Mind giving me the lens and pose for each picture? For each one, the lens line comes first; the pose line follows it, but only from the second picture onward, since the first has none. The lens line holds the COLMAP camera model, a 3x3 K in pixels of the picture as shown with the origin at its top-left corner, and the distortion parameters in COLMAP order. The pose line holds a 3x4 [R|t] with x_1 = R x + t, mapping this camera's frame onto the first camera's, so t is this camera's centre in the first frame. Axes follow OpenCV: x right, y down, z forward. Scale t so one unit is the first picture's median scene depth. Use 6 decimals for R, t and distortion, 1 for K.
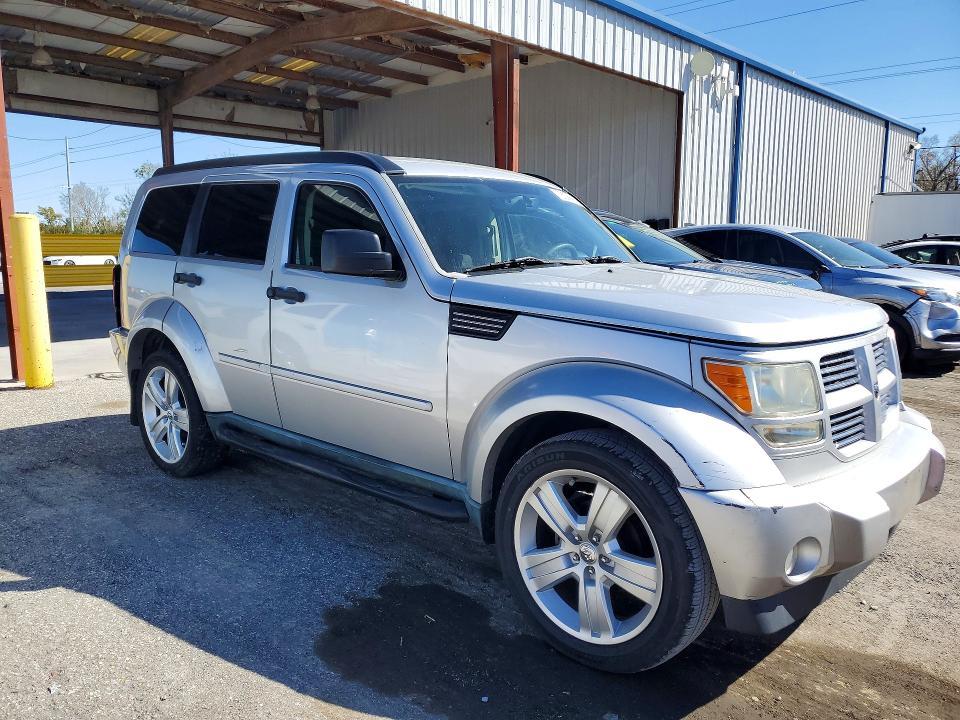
lens RADIAL K [[788.6, 0, 480.0], [0, 788.6, 360.0], [0, 0, 1]] dist [-0.008008, 0.003048]
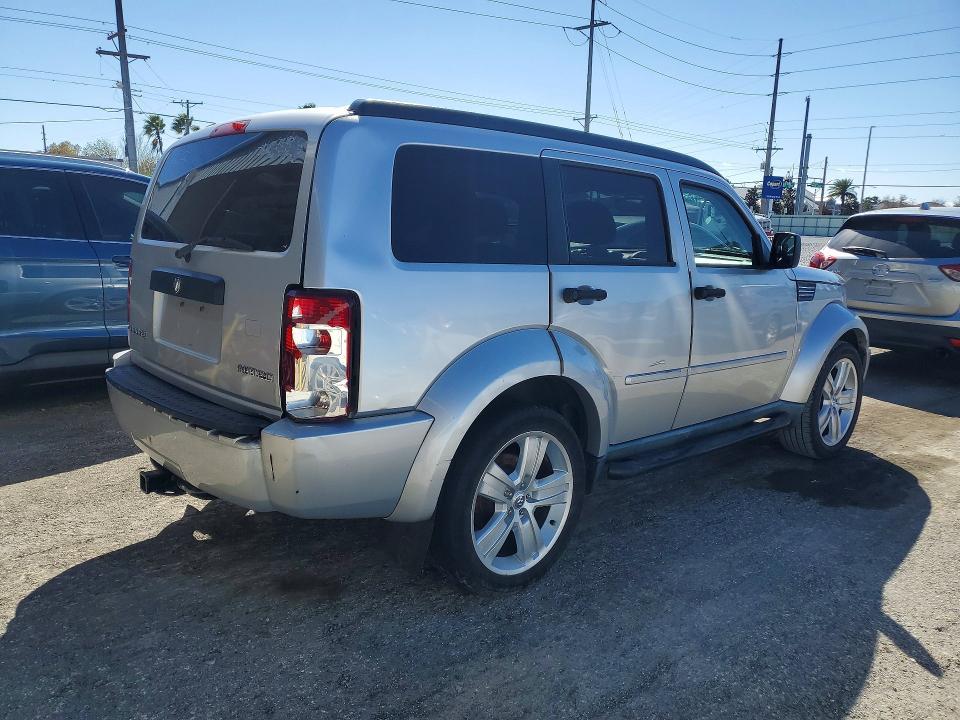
lens RADIAL K [[759.6, 0, 480.0], [0, 759.6, 360.0], [0, 0, 1]] dist [0.003087, 0.001050]
pose [[0.085100, -0.189325, 0.978220, -1.182175], [0.123905, 0.976171, 0.178149, -0.197955], [-0.988638, 0.106046, 0.106530, 1.119011]]
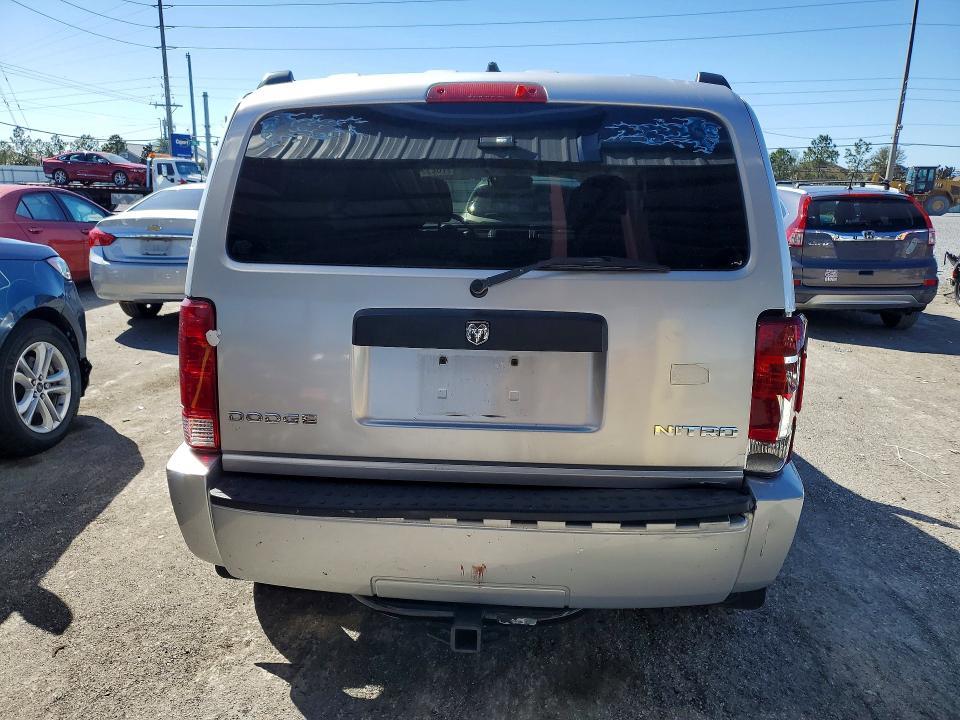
lens RADIAL K [[759.6, 0, 480.0], [0, 759.6, 360.0], [0, 0, 1]] dist [0.003087, 0.001050]
pose [[-0.621314, -0.187919, 0.760694, -0.850418], [0.101803, 0.943228, 0.316161, -0.301710], [-0.776920, 0.273876, -0.566910, 1.737286]]
